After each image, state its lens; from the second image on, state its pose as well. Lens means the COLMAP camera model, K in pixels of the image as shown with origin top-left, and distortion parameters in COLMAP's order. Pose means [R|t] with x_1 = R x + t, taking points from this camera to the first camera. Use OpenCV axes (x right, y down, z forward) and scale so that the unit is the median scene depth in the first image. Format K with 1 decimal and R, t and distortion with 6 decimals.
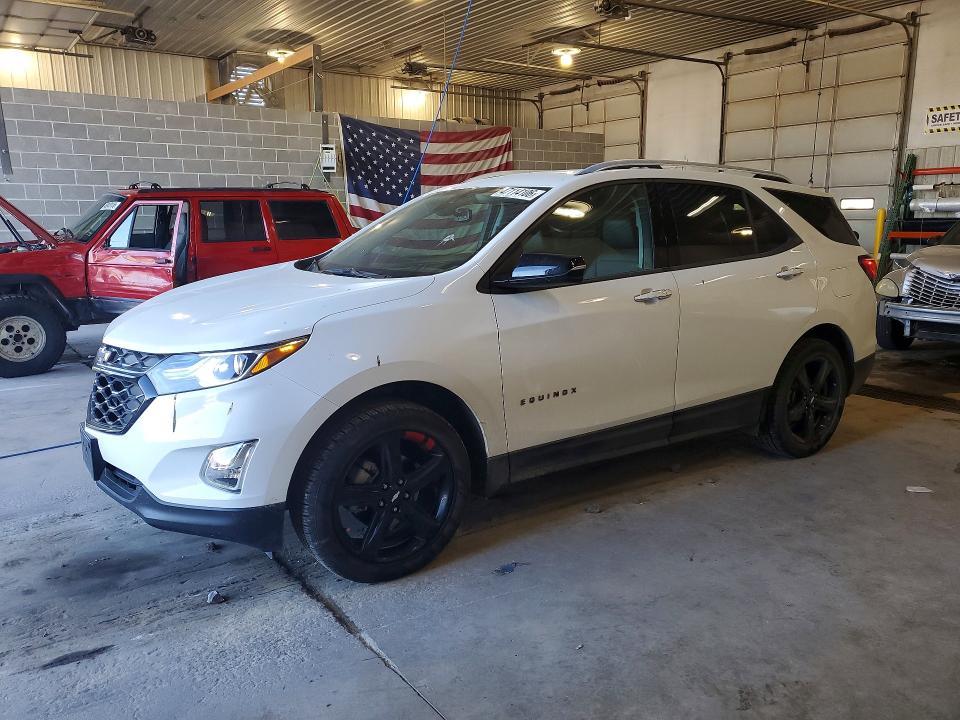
lens RADIAL K [[751.2, 0, 481.7], [0, 751.2, 358.6], [0, 0, 1]] dist [0.022584, -0.000004]
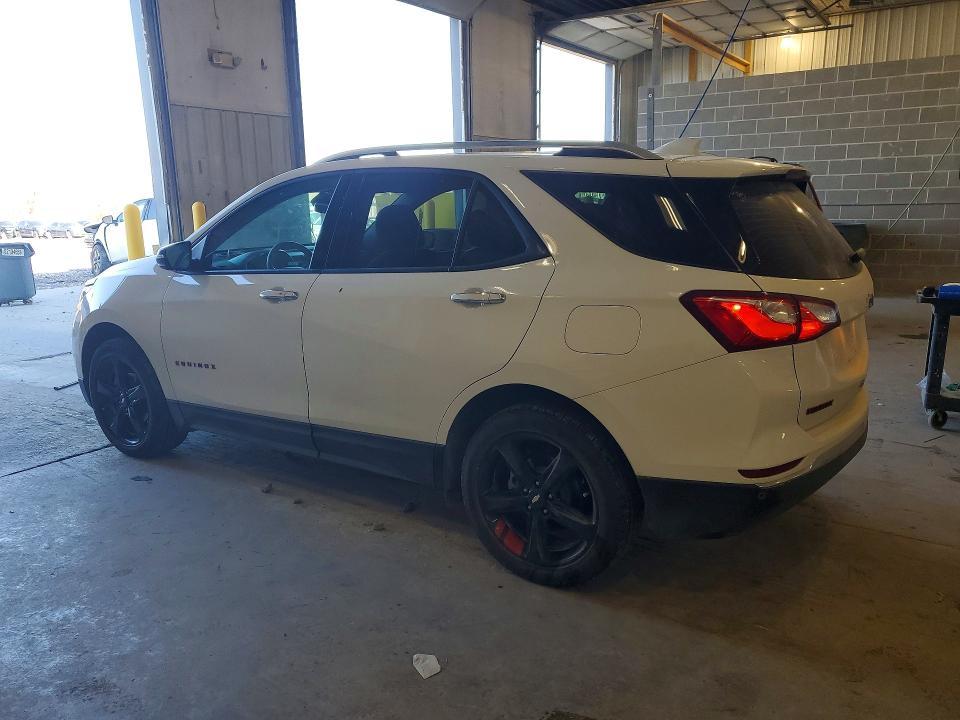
lens RADIAL K [[751.2, 0, 482.4], [0, 751.2, 369.6], [0, 0, 1]] dist [0.022584, -0.000004]
pose [[0.374731, 0.208490, -0.903388, 1.038119], [-0.157405, 0.974549, 0.159620, -0.158334], [0.913674, 0.082383, 0.398011, 0.732793]]
